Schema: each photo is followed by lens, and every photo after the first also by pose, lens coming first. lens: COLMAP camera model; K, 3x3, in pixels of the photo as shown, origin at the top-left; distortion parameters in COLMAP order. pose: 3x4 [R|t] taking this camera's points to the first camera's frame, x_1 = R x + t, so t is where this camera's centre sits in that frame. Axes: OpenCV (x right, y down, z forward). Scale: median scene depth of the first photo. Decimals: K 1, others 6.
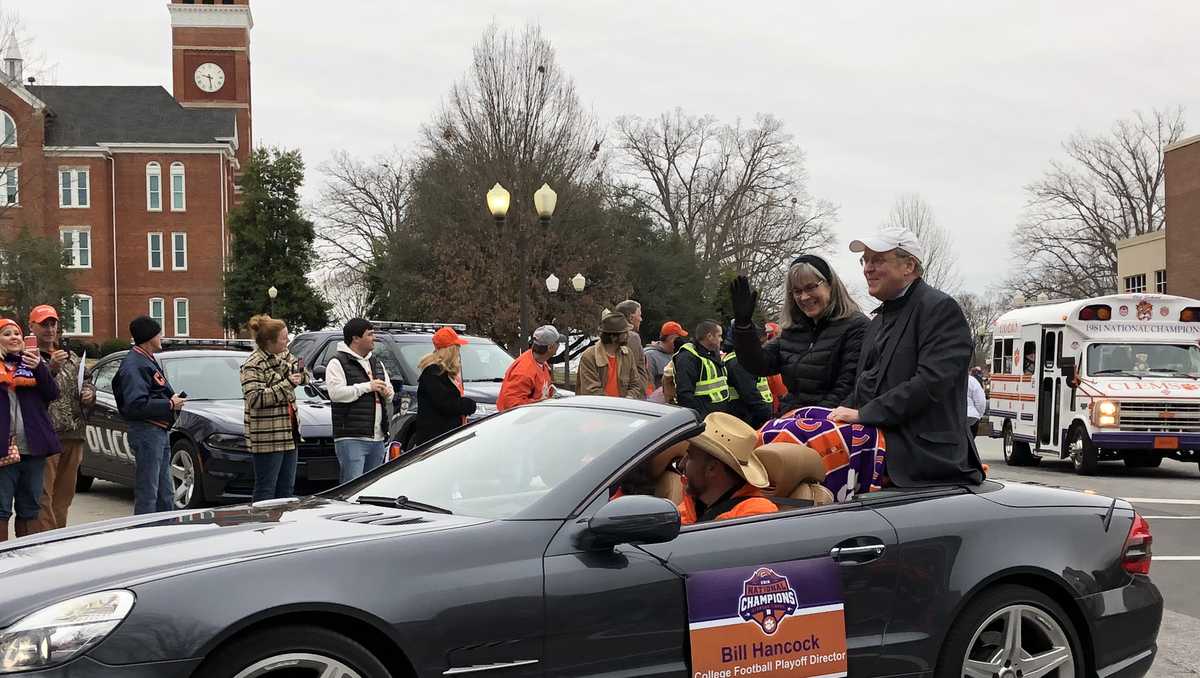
lens RADIAL K [[6104.4, 0, 600.0], [0, 6104.4, 339.0], [0, 0, 1]] dist [0.763094, -15.010039]
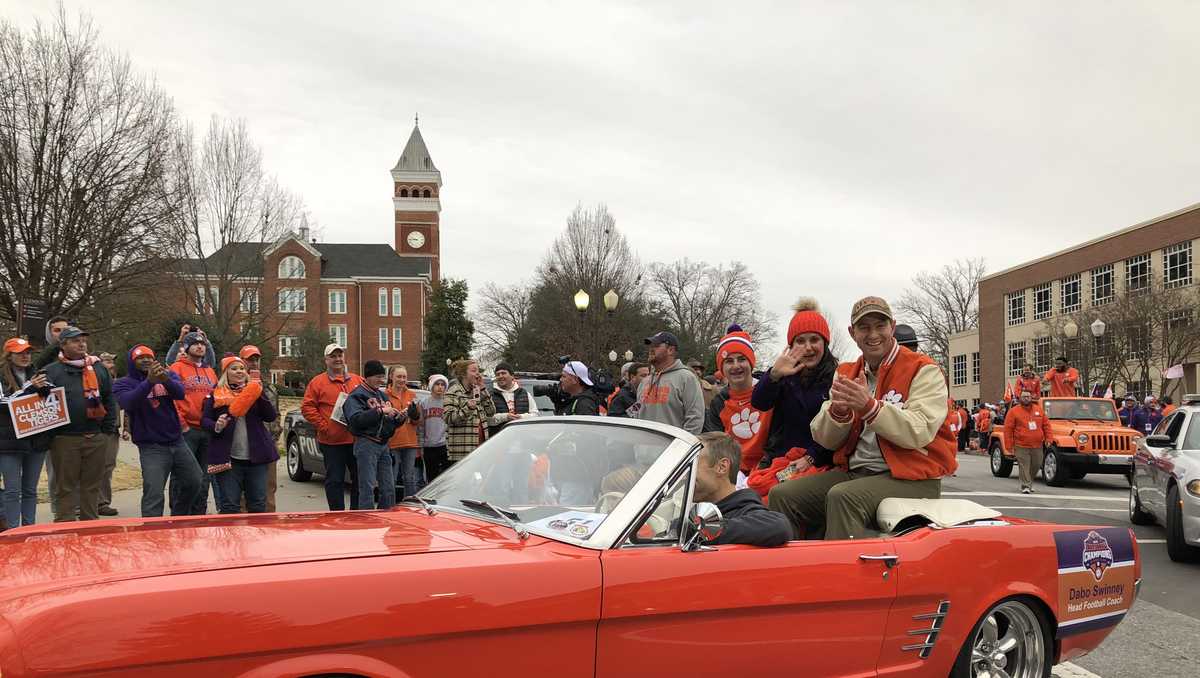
lens RADIAL K [[6104.4, 0, 600.0], [0, 6104.4, 339.0], [0, 0, 1]] dist [0.763094, -15.010039]
pose [[0.999834, 0.010386, -0.014967, 0.014621], [-0.010401, 0.999946, -0.000888, -0.013115], [0.014957, 0.001044, 0.999888, -0.720964]]
